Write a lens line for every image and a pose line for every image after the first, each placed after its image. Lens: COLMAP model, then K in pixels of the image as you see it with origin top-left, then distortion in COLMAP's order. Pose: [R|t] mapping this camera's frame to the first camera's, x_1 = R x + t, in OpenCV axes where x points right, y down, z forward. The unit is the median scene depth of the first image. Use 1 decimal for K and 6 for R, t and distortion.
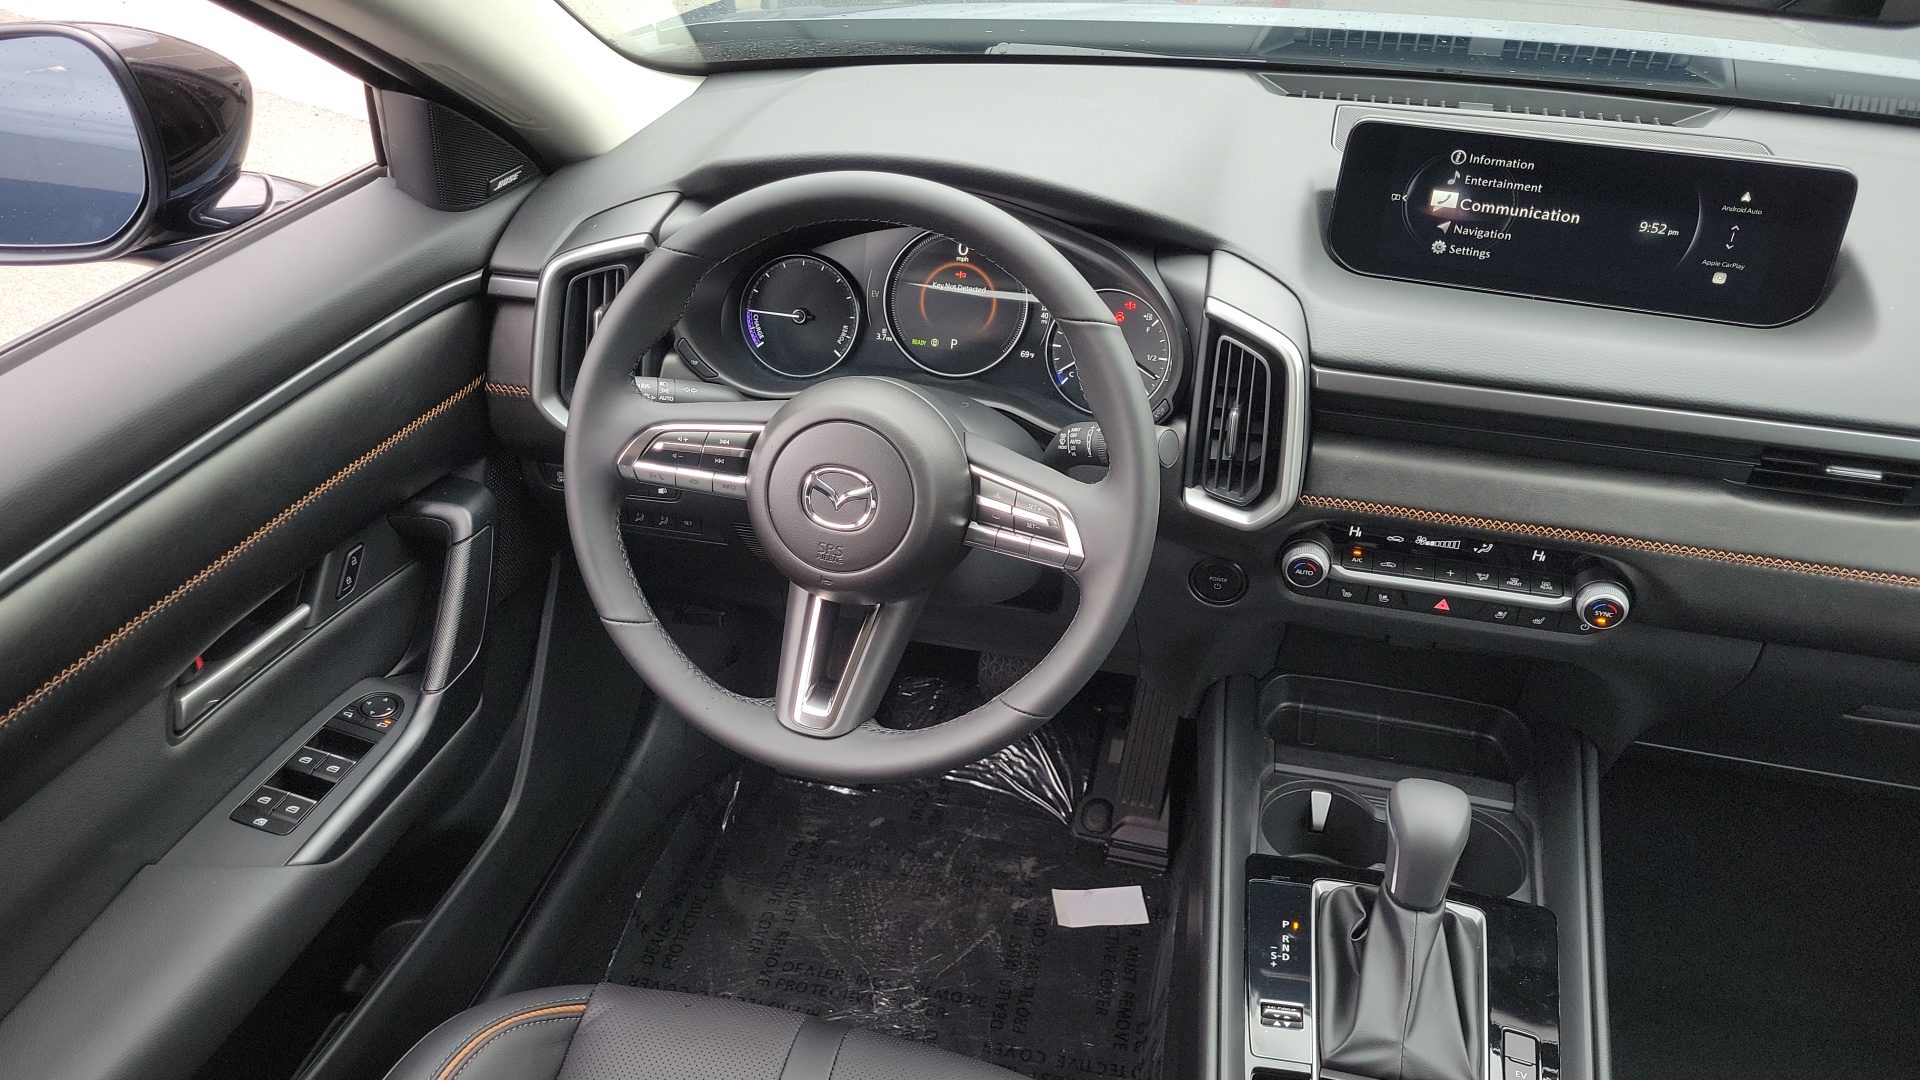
lens RADIAL K [[1428.9, 0, 962.2], [0, 1428.9, 544.0], [0, 0, 1]] dist [0.037175, -0.004516]
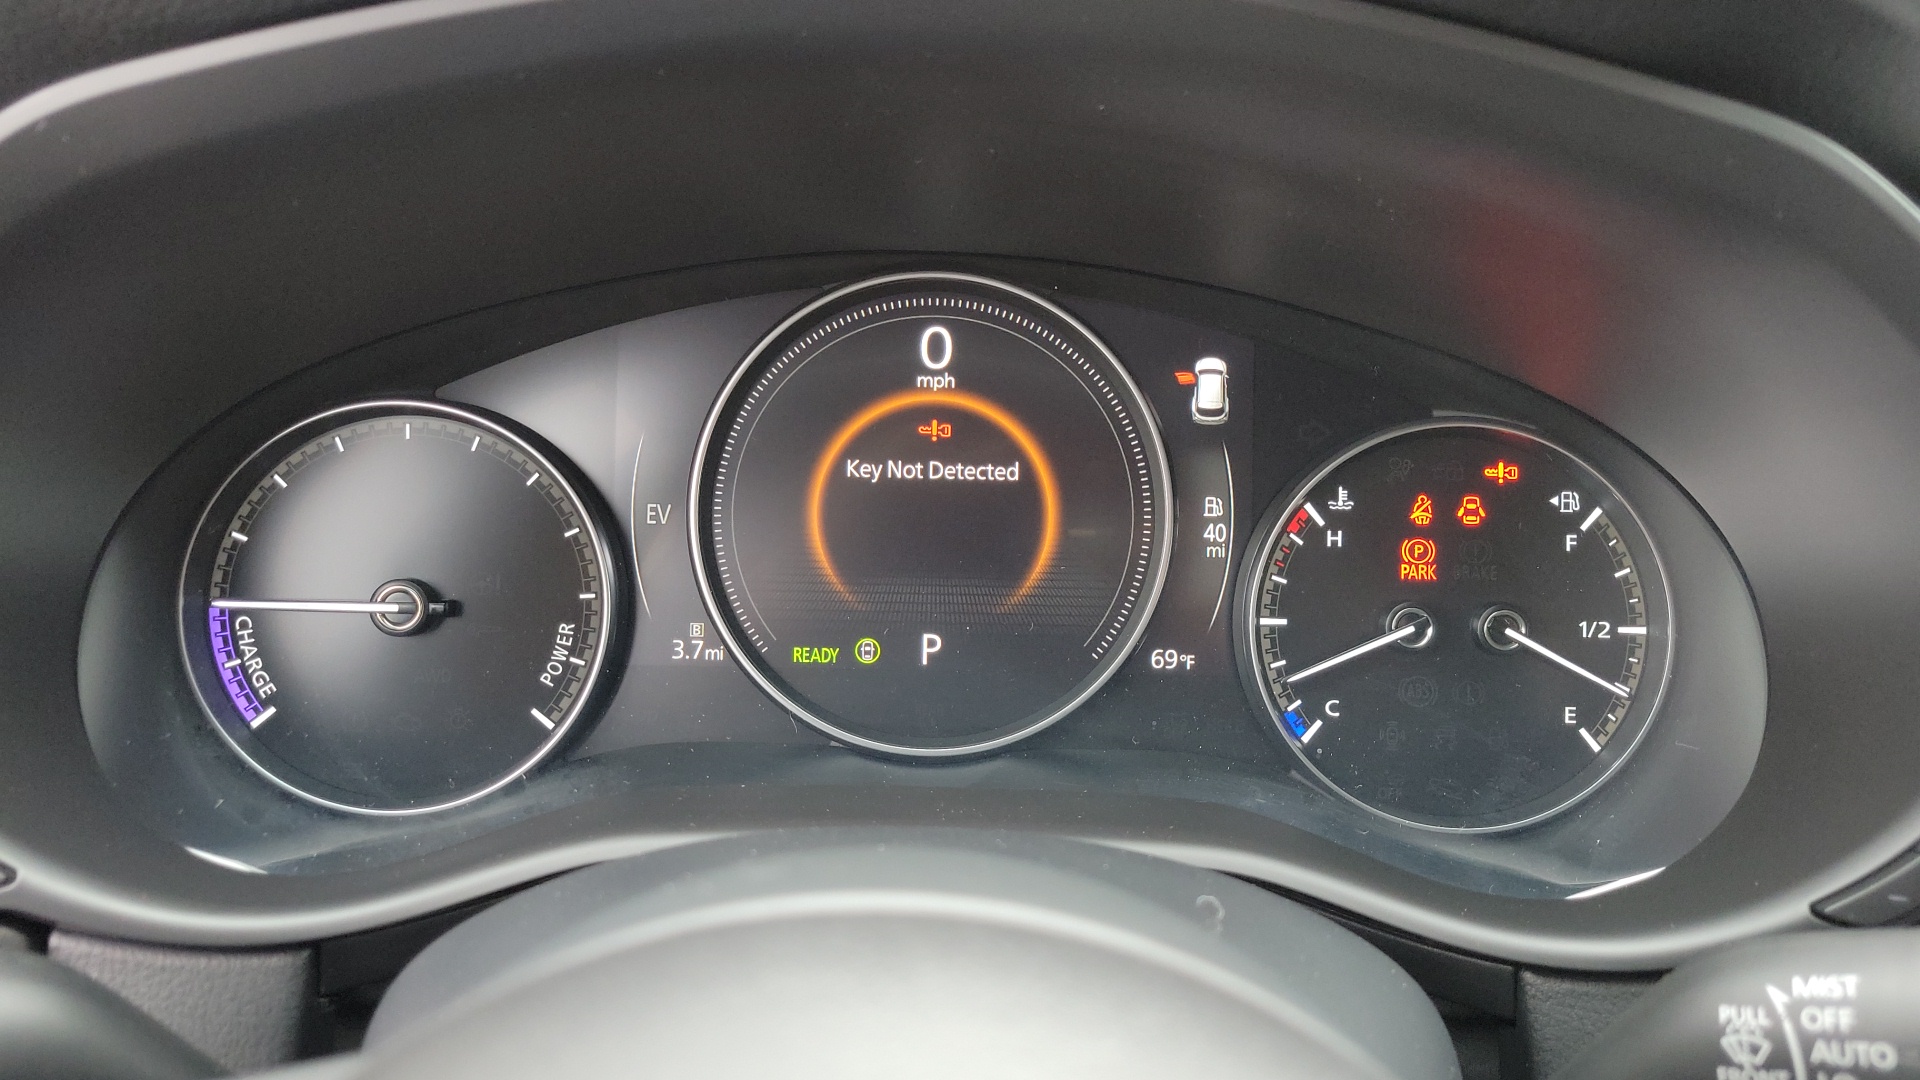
lens RADIAL K [[1456.3, 0, 959.1], [0, 1456.3, 544.1], [0, 0, 1]] dist [0.016738, -0.000139]
pose [[0.973092, -0.078357, 0.216685, -0.073920], [0.124113, 0.970564, -0.206399, -0.106886], [-0.194134, 0.227739, 0.954174, 0.769206]]
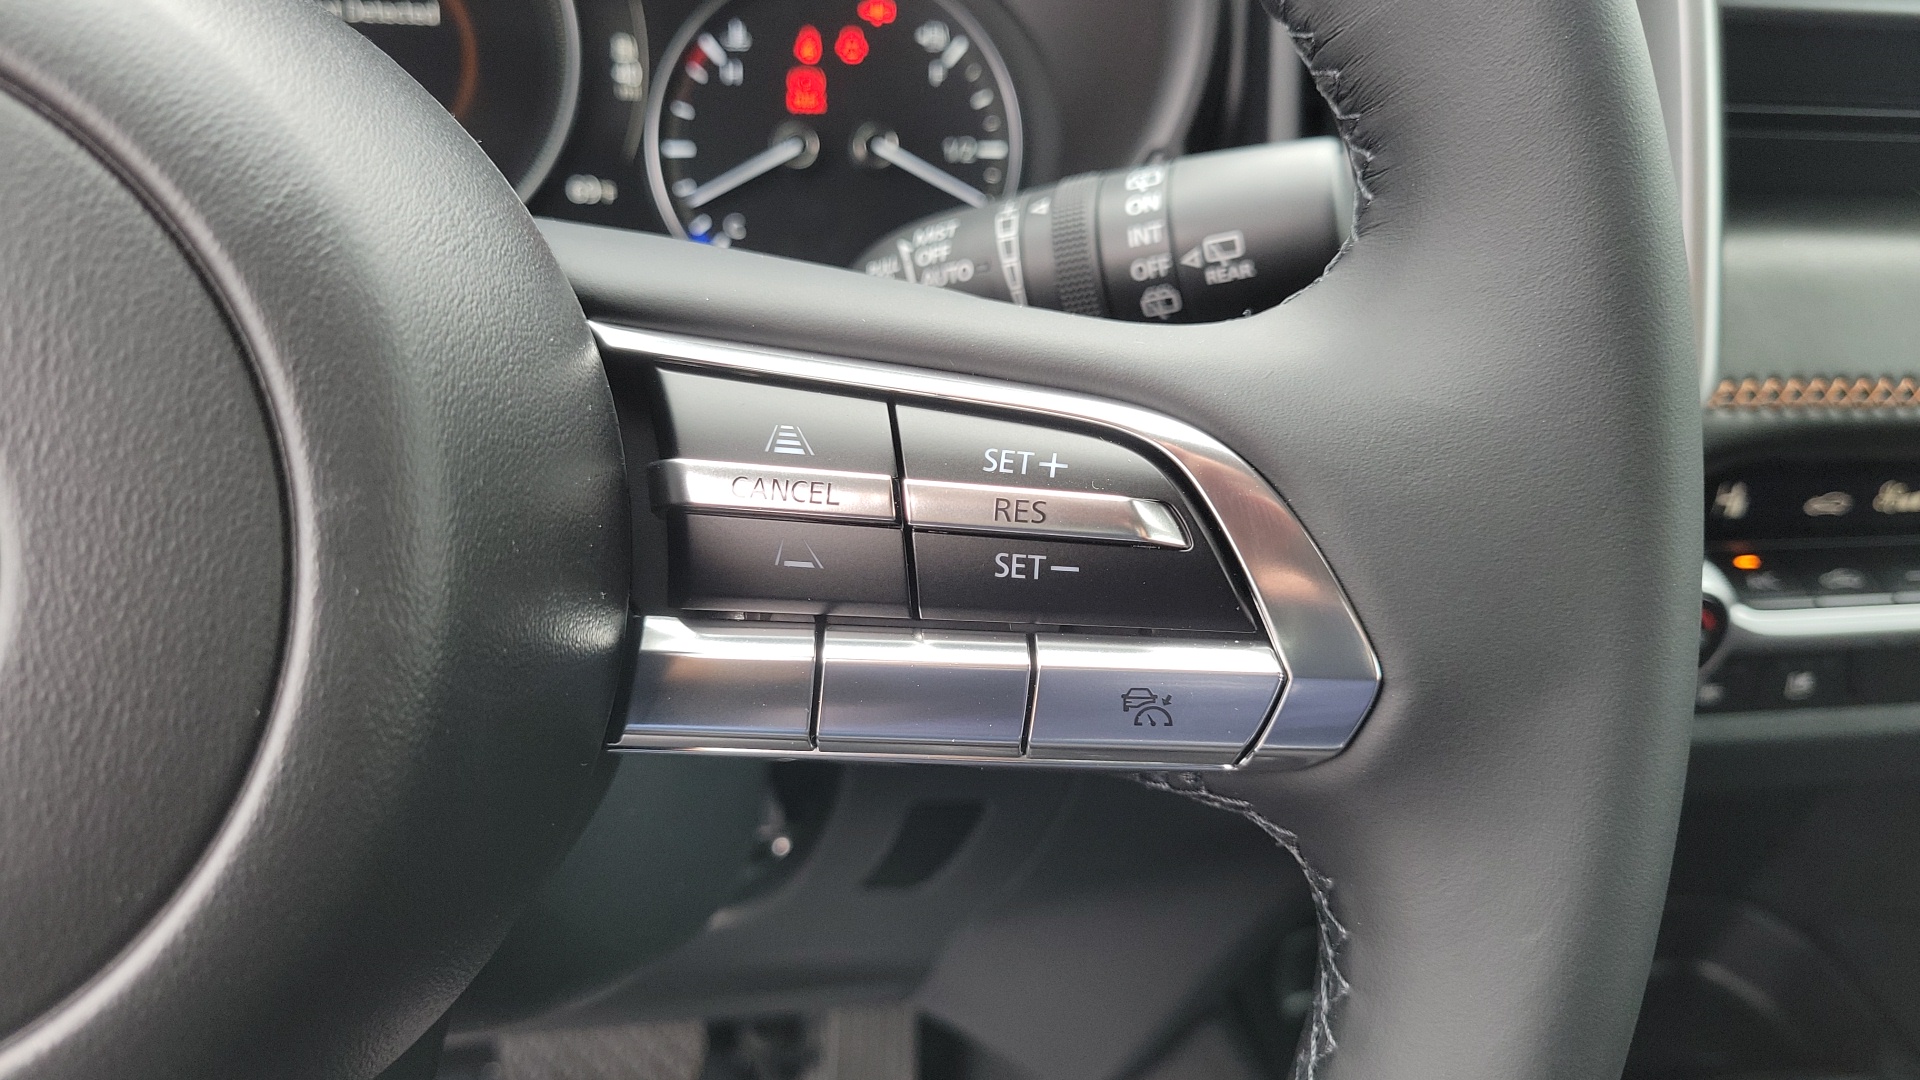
lens RADIAL K [[1512.6, 0, 960.0], [0, 1512.6, 540.0], [0, 0, 1]] dist [-0.016322, -0.002272]
pose [[0.913672, -0.139416, 0.381793, -0.025931], [0.190378, 0.976713, -0.098937, 0.001027], [-0.359109, 0.163082, 0.918937, 0.717251]]
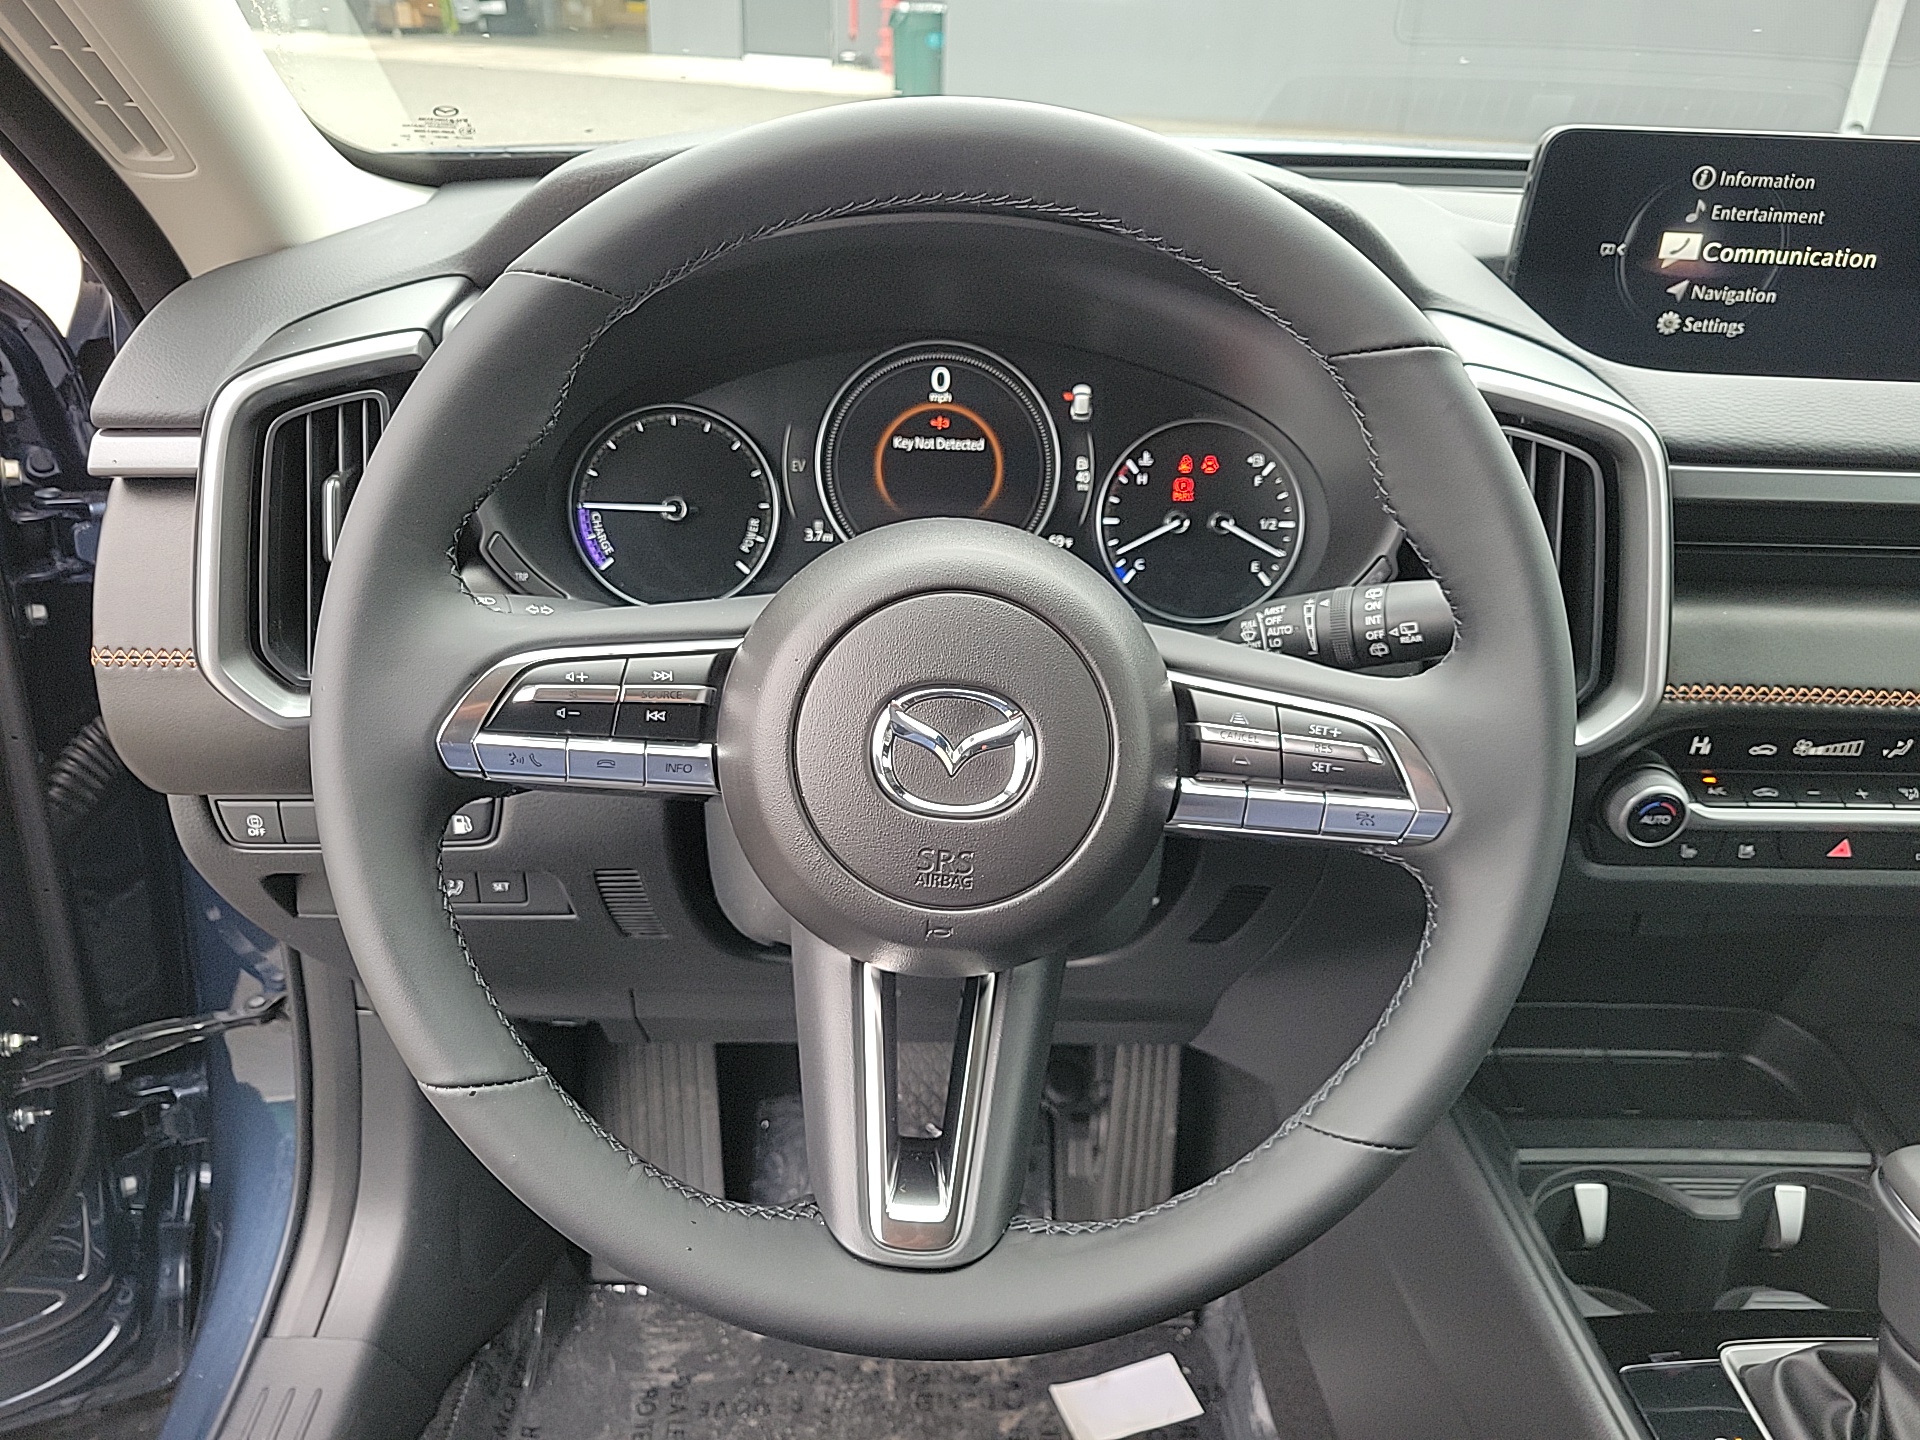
lens RADIAL K [[1459.5, 0, 960.4], [0, 1459.5, 723.2], [0, 0, 1]] dist [0.014271, -0.000345]
pose [[0.964865, -0.097247, 0.244089, -0.173362], [0.128781, 0.984780, -0.116718, 0.013556], [-0.229023, 0.144051, 0.962703, 0.457070]]
